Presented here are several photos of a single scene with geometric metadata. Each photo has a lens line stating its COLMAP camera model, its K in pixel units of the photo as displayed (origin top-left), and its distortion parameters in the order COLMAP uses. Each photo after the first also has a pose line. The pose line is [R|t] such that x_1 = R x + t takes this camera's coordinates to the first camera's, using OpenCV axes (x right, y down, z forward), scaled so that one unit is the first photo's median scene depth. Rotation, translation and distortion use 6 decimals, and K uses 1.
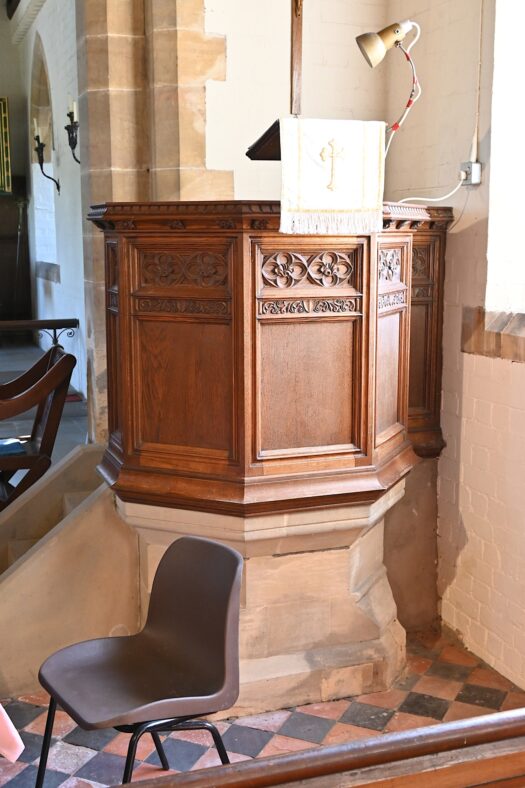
lens RADIAL K [[1005.4, 0, 265.1], [0, 1005.4, 395.1], [0, 0, 1]] dist [0.091566, 0.000000]
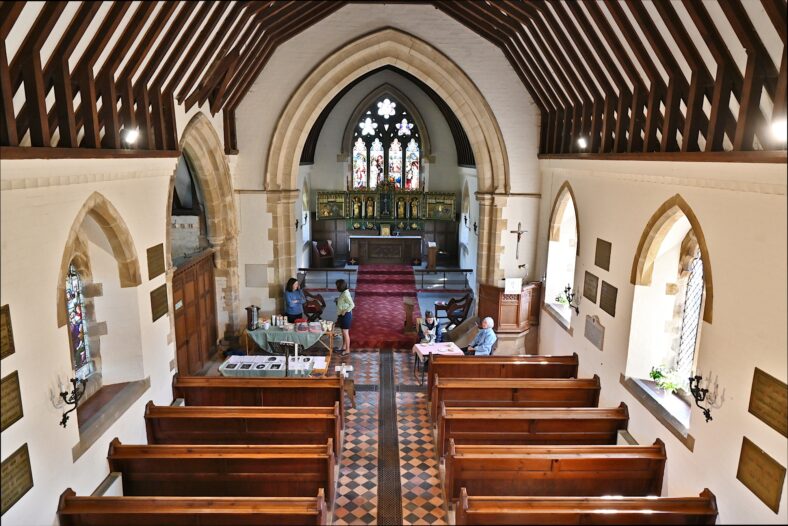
lens RADIAL K [[540.4, 0, 397.1], [0, 540.4, 266.3], [0, 0, 1]] dist [-0.000709, 0.003103]
pose [[0.950457, 0.074320, -0.301842, 0.300603], [-0.061795, 0.996793, 0.050848, -0.354948], [0.304653, -0.029676, 0.952001, -1.974369]]
